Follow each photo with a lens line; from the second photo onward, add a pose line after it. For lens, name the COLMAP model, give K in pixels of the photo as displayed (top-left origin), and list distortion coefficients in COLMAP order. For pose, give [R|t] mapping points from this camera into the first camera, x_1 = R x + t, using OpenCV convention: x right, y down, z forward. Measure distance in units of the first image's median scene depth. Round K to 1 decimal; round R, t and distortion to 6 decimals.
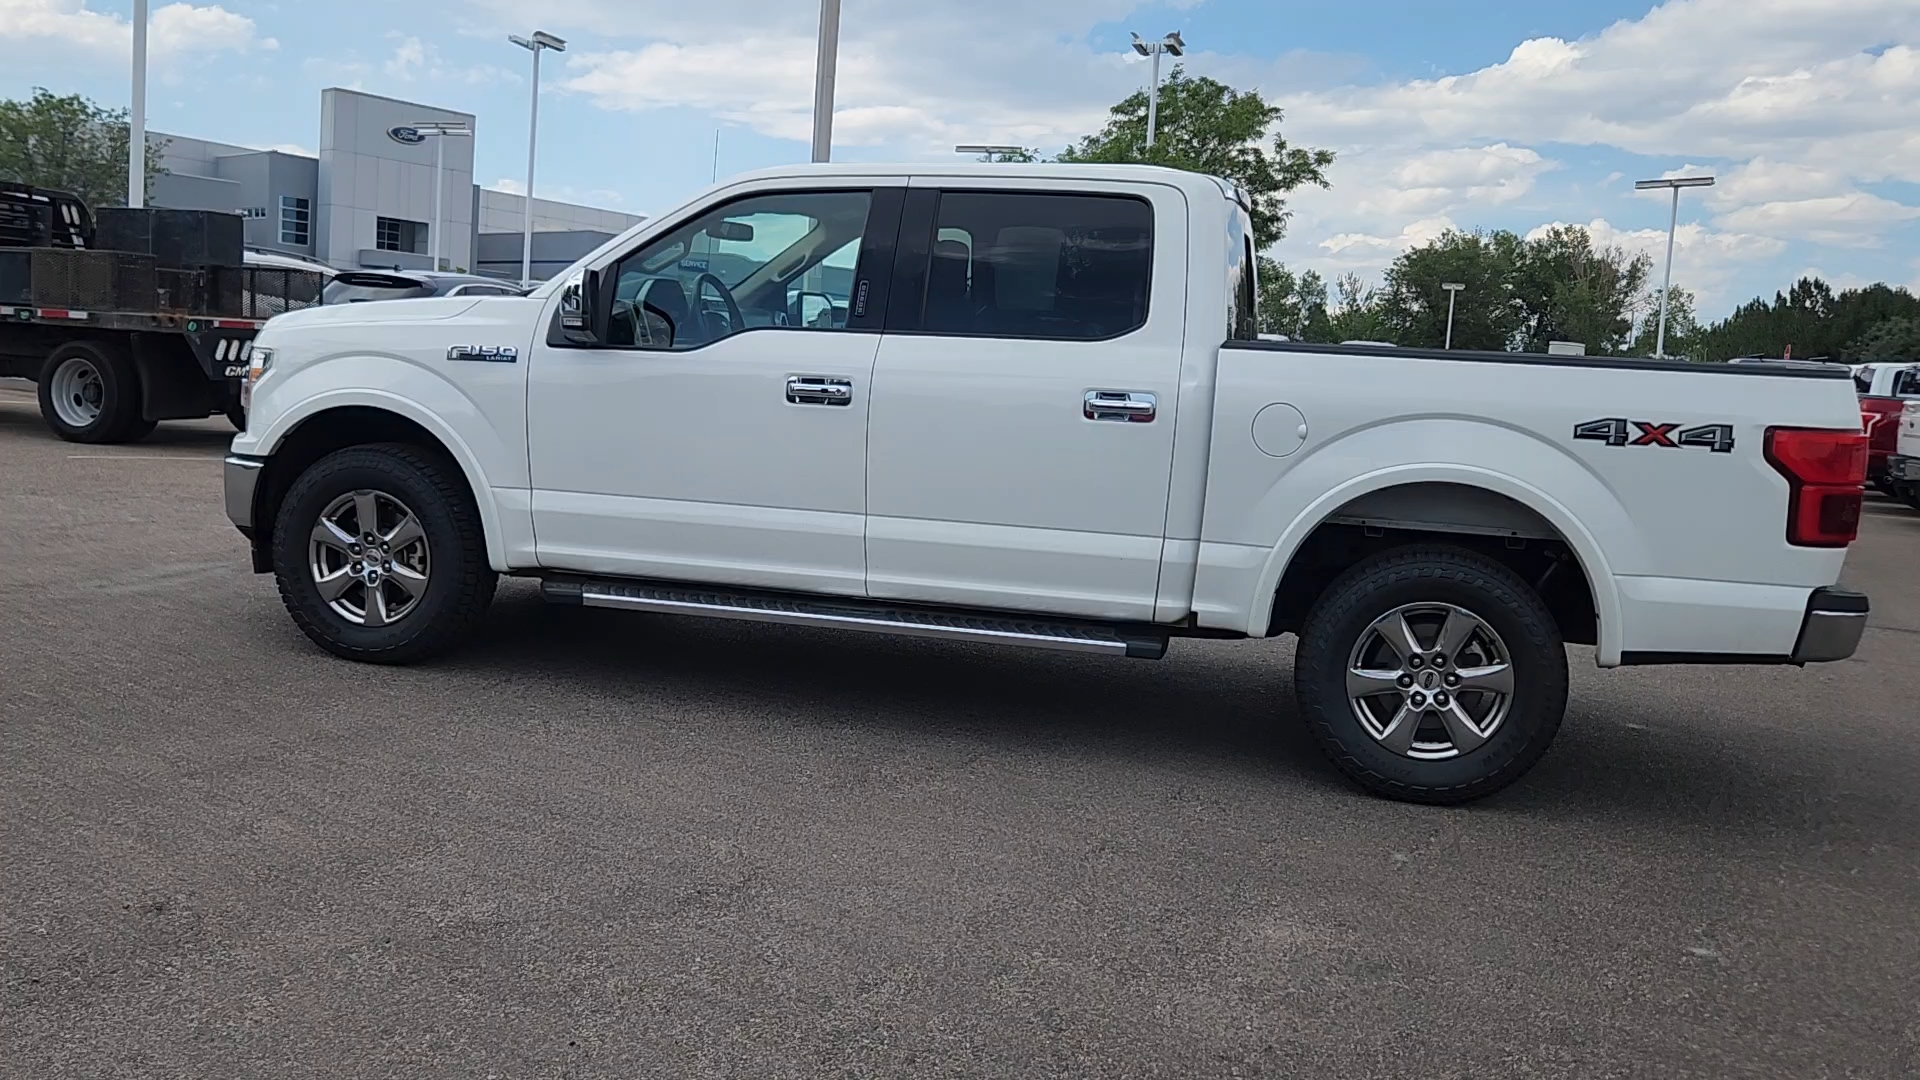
lens RADIAL K [[1633.8, 0, 953.0], [0, 1633.8, 551.5], [0, 0, 1]] dist [0.024318, 0.001217]
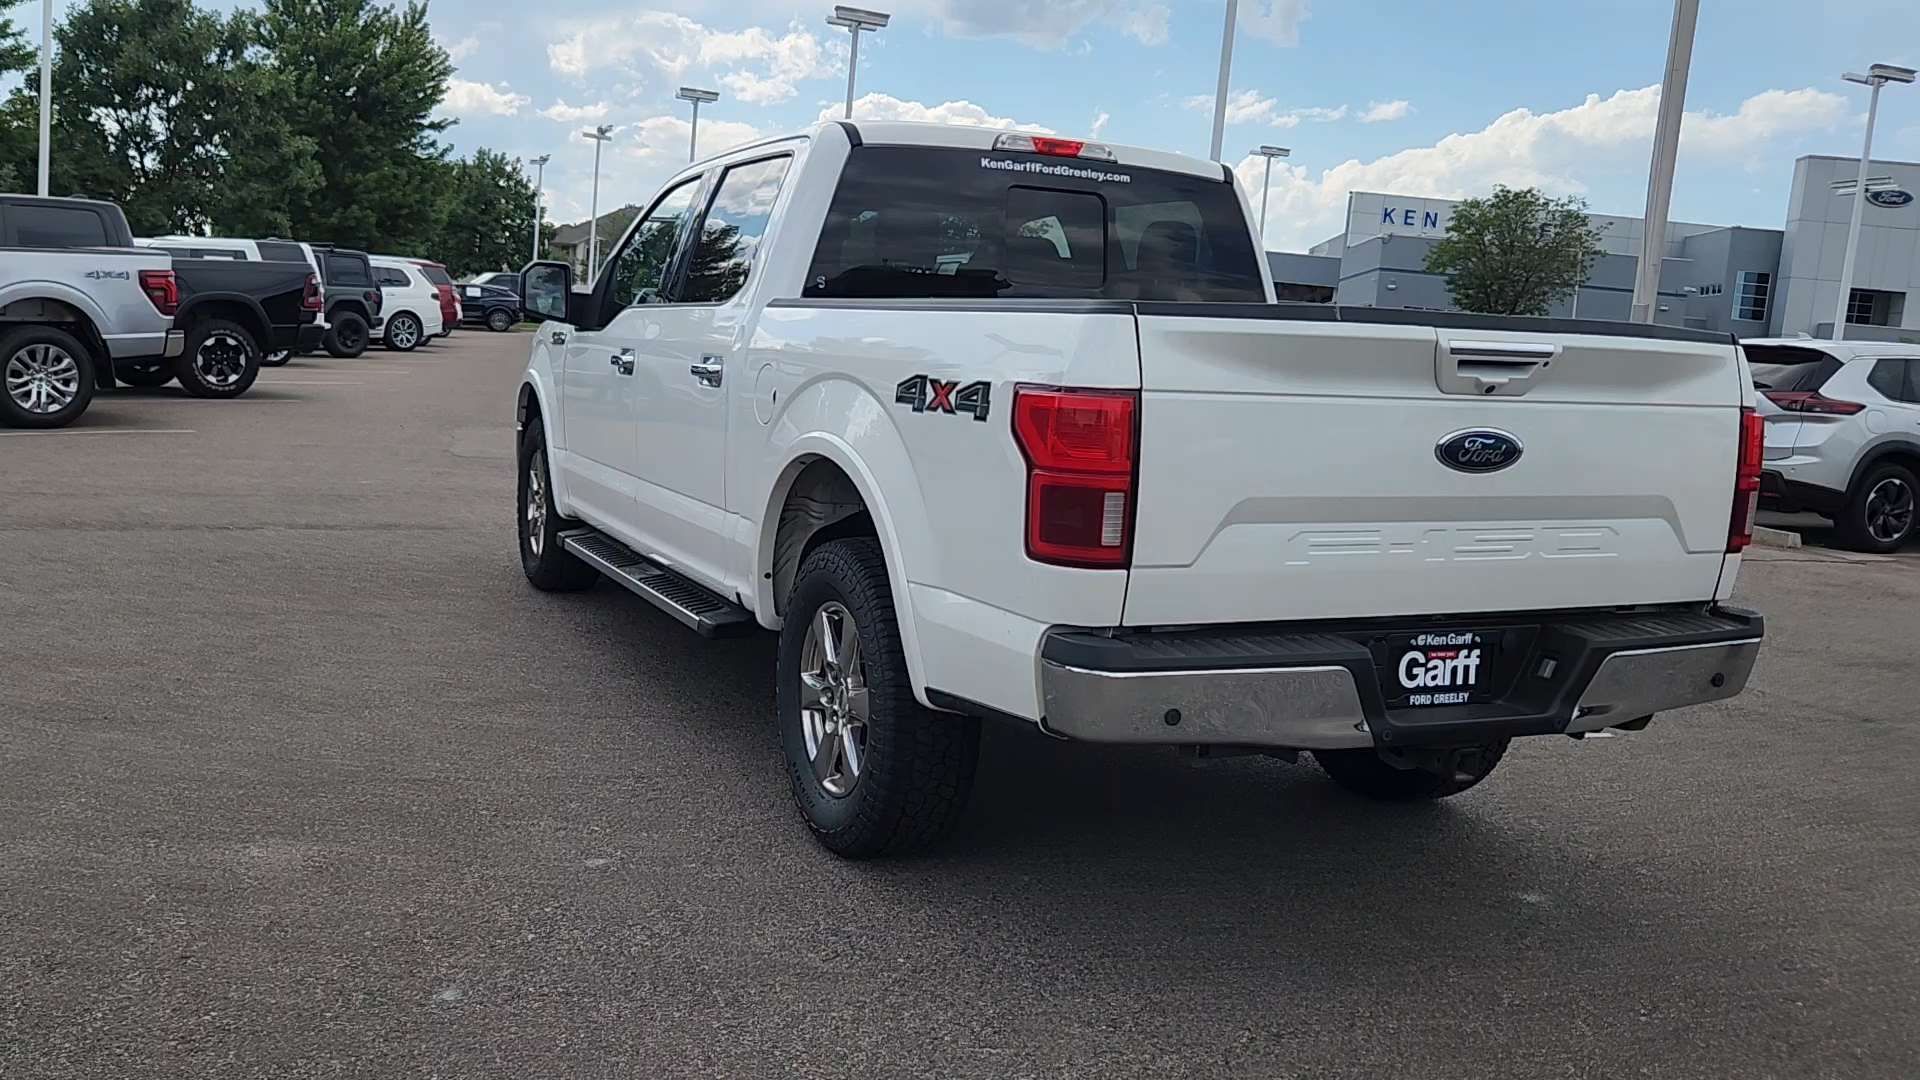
lens RADIAL K [[1633.8, 0, 951.5], [0, 1633.8, 546.2], [0, 0, 1]] dist [0.024318, 0.001217]
pose [[0.638359, 0.079786, -0.765592, 0.927245], [-0.120614, 0.992695, 0.002885, -0.006240], [0.760230, 0.090499, 0.643319, 0.494901]]
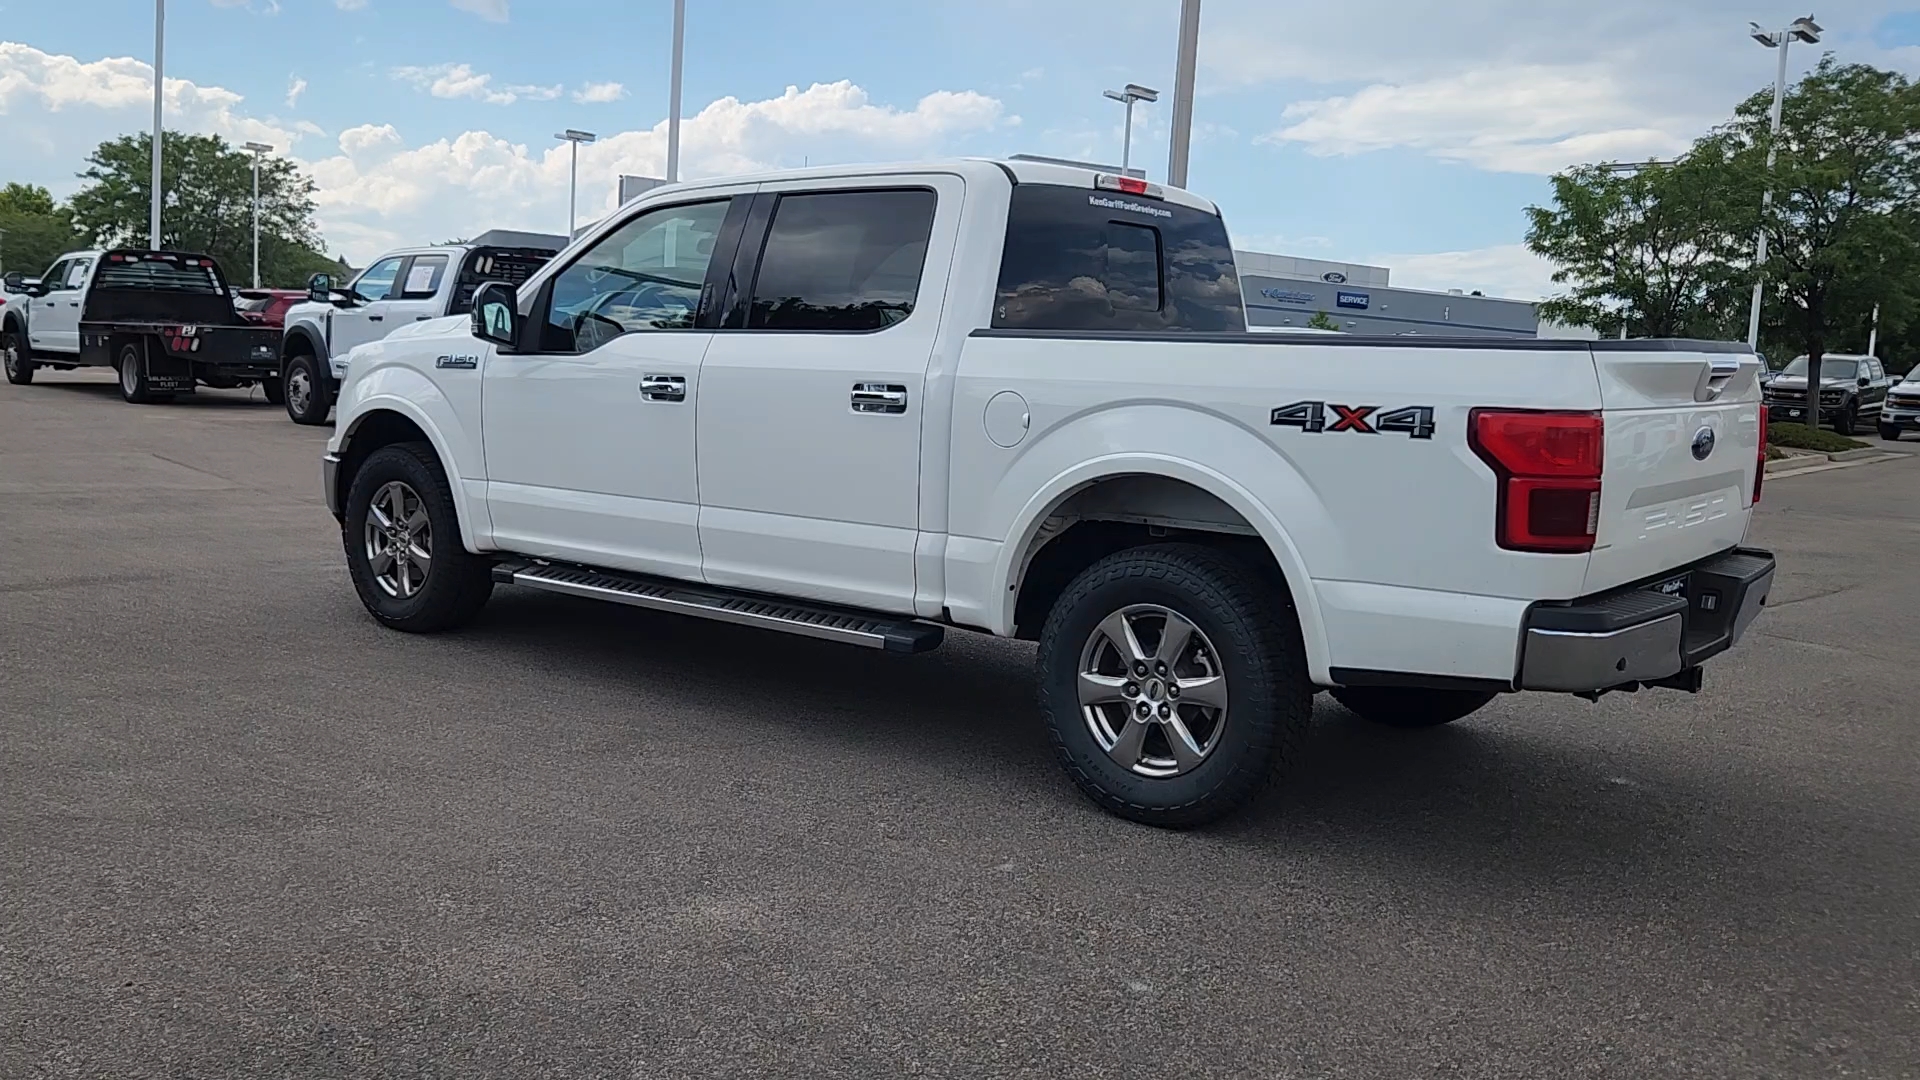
lens RADIAL K [[1633.8, 0, 955.3], [0, 1633.8, 545.5], [0, 0, 1]] dist [0.024318, 0.001217]
pose [[0.912660, 0.025481, -0.407926, 0.548334], [-0.037913, 0.999030, -0.022419, 0.021887], [0.406958, 0.035927, 0.912740, 0.111250]]
